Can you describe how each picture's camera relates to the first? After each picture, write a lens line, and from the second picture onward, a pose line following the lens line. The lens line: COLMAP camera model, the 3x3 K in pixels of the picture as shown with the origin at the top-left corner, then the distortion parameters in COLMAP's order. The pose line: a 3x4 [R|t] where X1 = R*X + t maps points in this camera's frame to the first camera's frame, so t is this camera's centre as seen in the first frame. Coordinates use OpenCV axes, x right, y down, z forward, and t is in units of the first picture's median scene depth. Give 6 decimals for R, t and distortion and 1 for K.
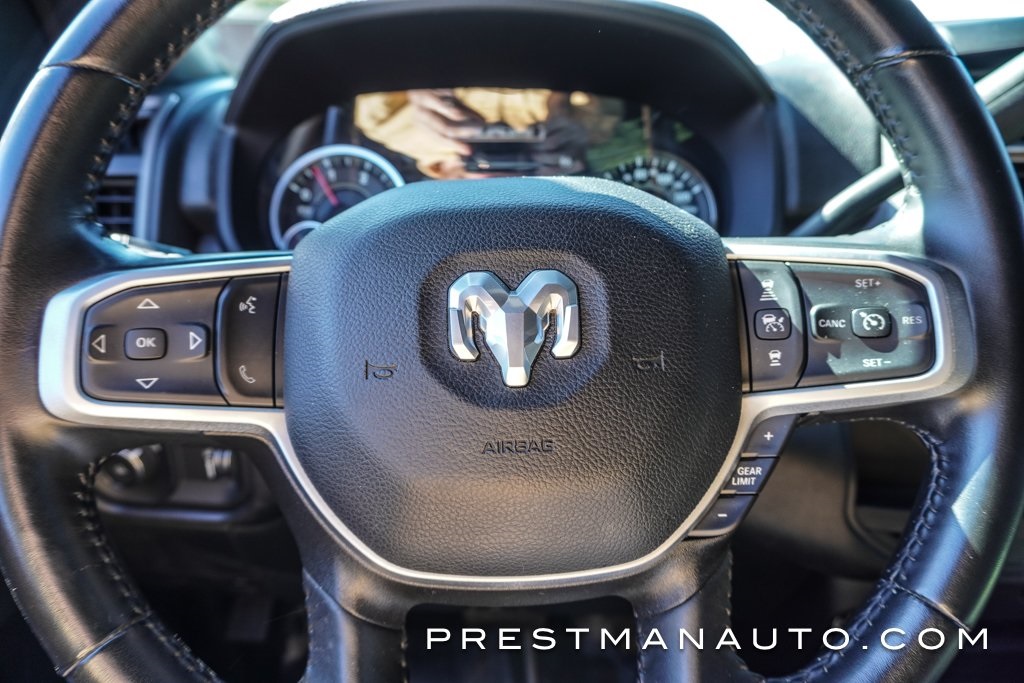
lens RADIAL K [[689.2, 0, 513.3], [0, 689.2, 339.1], [0, 0, 1]] dist [-0.031580, 0.020936]
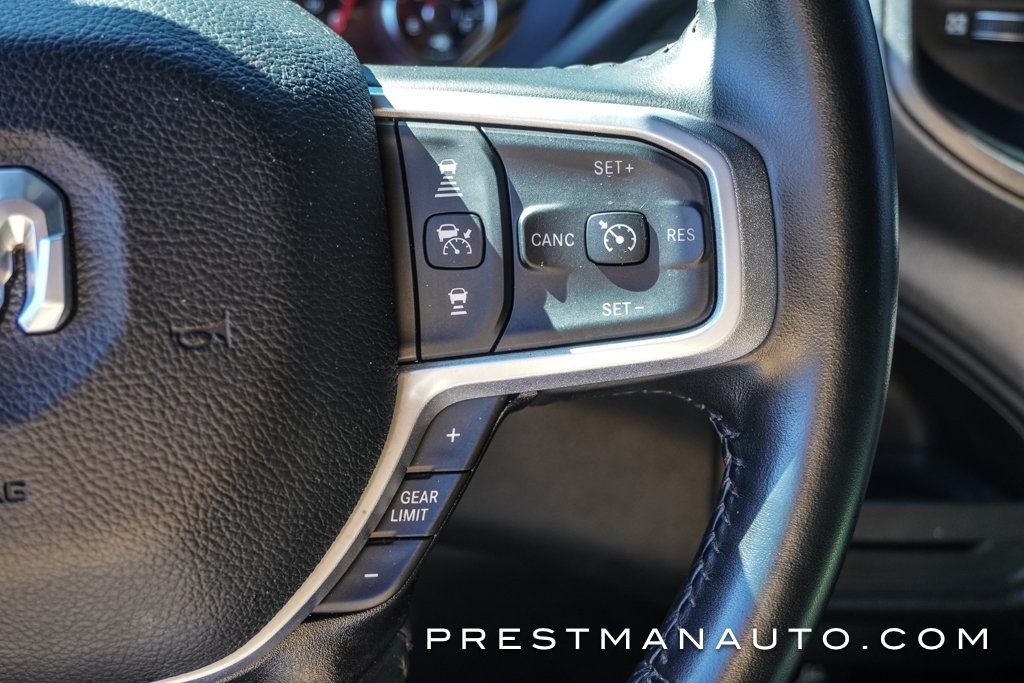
lens RADIAL K [[1466.0, 0, 510.9], [0, 1466.0, 338.2], [0, 0, 1]] dist [0.006454, 0.000000]
pose [[0.987270, -0.040295, 0.153865, 0.253931], [0.013863, 0.985495, 0.169136, -0.156388], [-0.158449, -0.164850, 0.973508, -0.199310]]
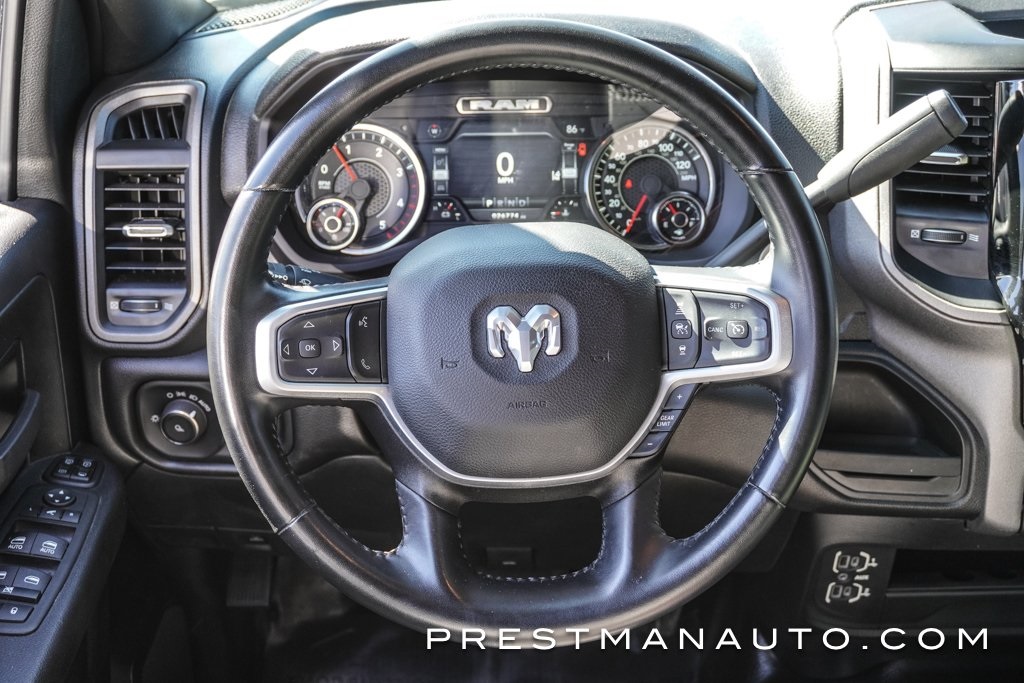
lens RADIAL K [[1385.9, 0, 511.0], [0, 1385.9, 339.5], [0, 0, 1]] dist [0.035788, 0.000000]
pose [[0.999897, -0.011902, -0.008063, -0.004118], [0.012742, 0.993426, 0.113768, -0.409011], [0.006656, -0.113859, 0.993475, -2.476618]]
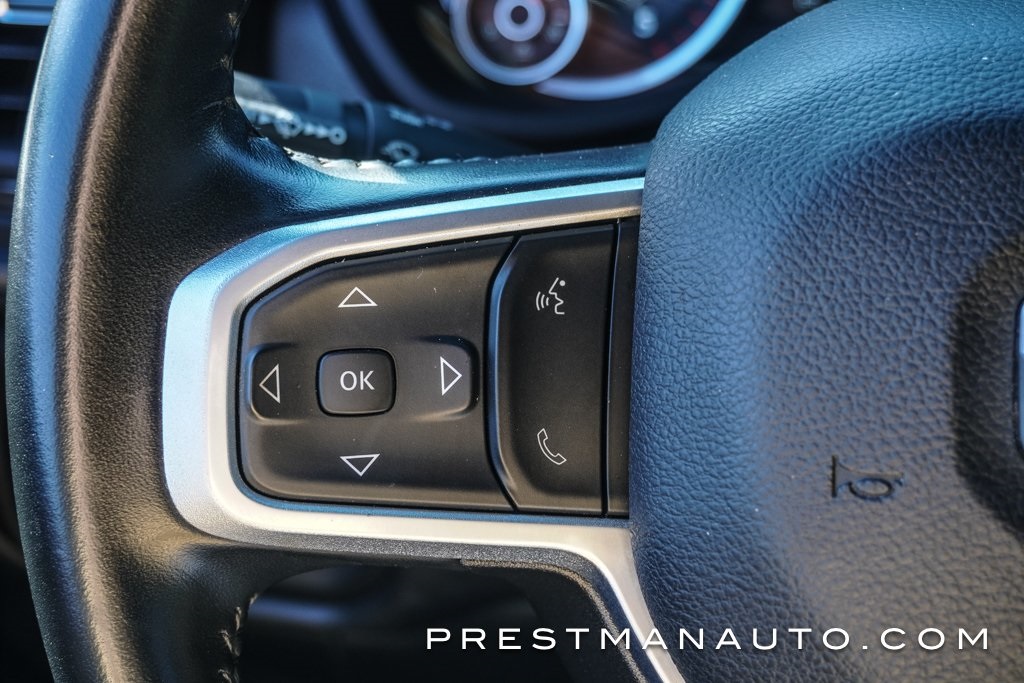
lens RADIAL K [[1782.0, 0, 511.6], [0, 1782.0, 342.0], [0, 0, 1]] dist [0.012962, 0.000000]
pose [[0.985021, 0.050139, -0.164983, -0.225899], [-0.022409, 0.985899, 0.165832, -0.234368], [0.170971, -0.159651, 0.972255, -0.198588]]
